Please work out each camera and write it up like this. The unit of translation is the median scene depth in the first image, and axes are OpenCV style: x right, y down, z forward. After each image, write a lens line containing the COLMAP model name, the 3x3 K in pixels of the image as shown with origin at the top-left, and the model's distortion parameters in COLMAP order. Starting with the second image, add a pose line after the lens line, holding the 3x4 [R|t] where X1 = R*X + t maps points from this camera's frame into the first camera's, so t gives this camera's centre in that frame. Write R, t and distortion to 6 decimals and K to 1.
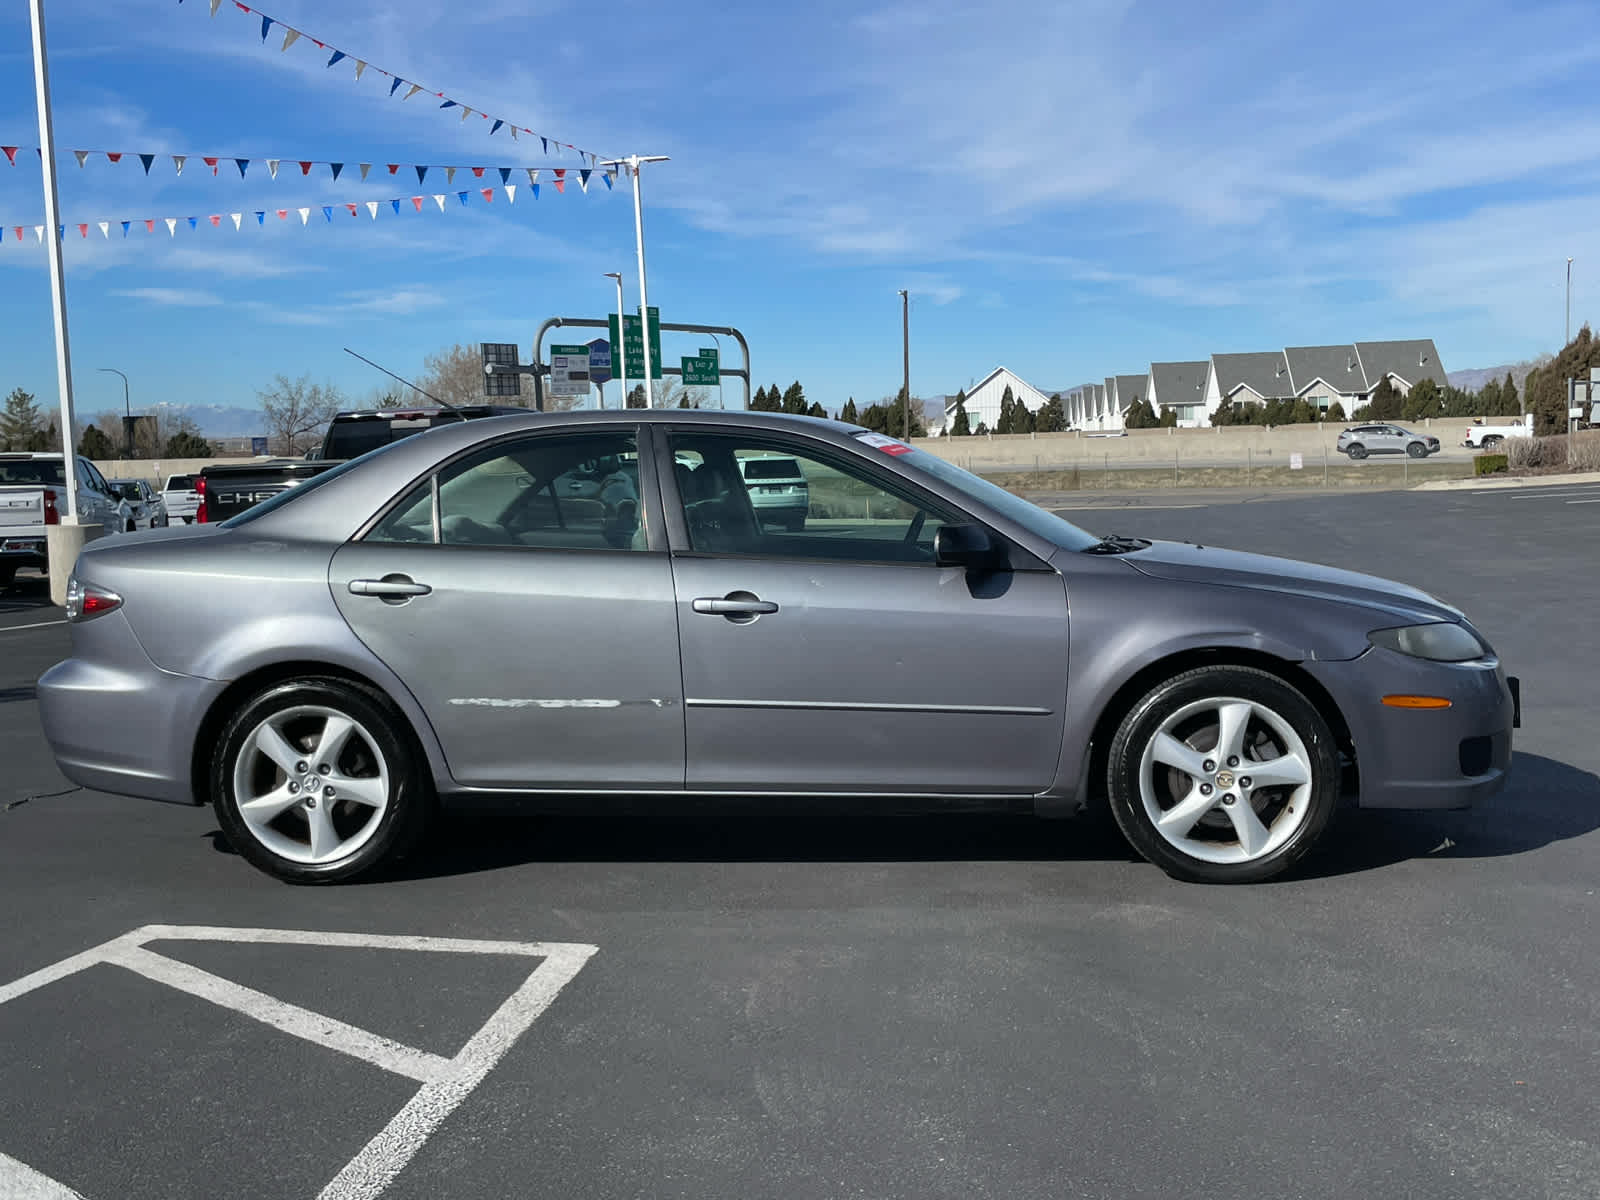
lens RADIAL K [[1682.0, 0, 827.0], [0, 1682.0, 607.7], [0, 0, 1]] dist [0.118824, -0.225153]
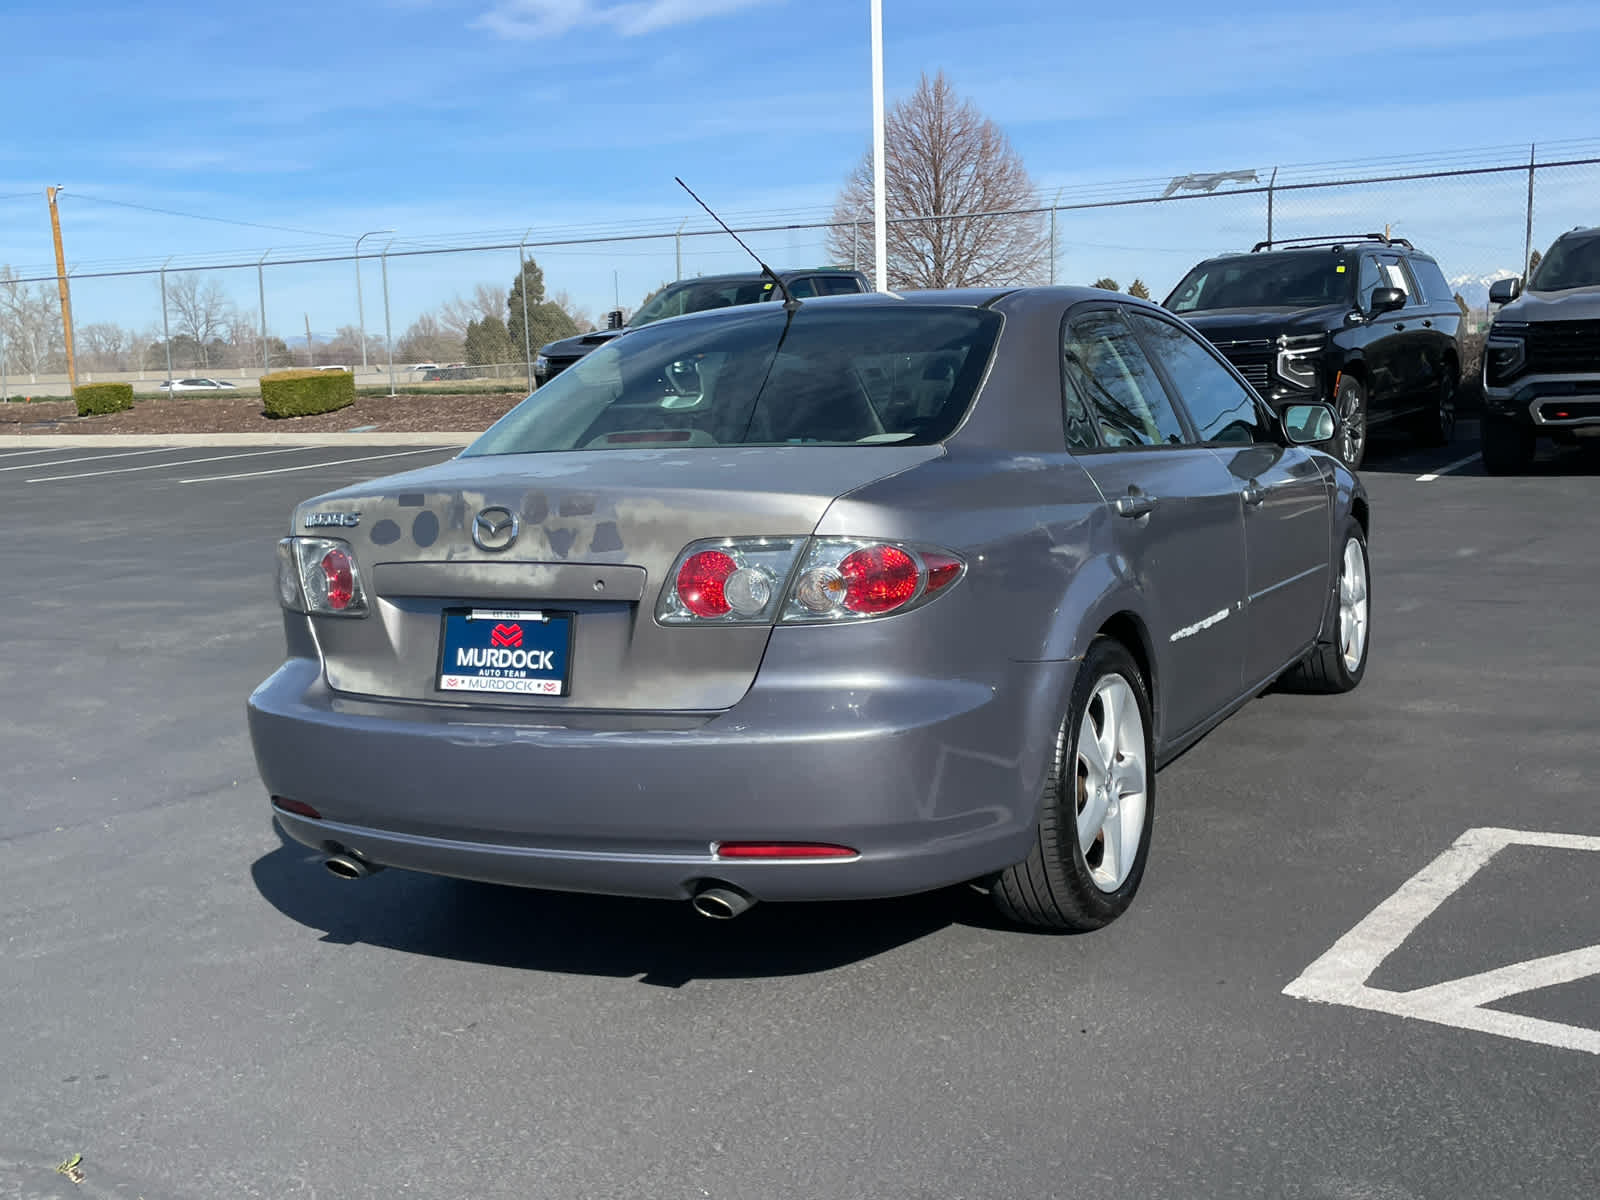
lens RADIAL K [[1682.0, 0, 827.0], [0, 1682.0, 607.7], [0, 0, 1]] dist [0.118824, -0.225153]
pose [[0.368808, -0.120885, 0.921611, -1.033611], [0.114934, 0.989829, 0.083839, -0.045544], [-0.922372, 0.075004, 0.378951, 0.855899]]
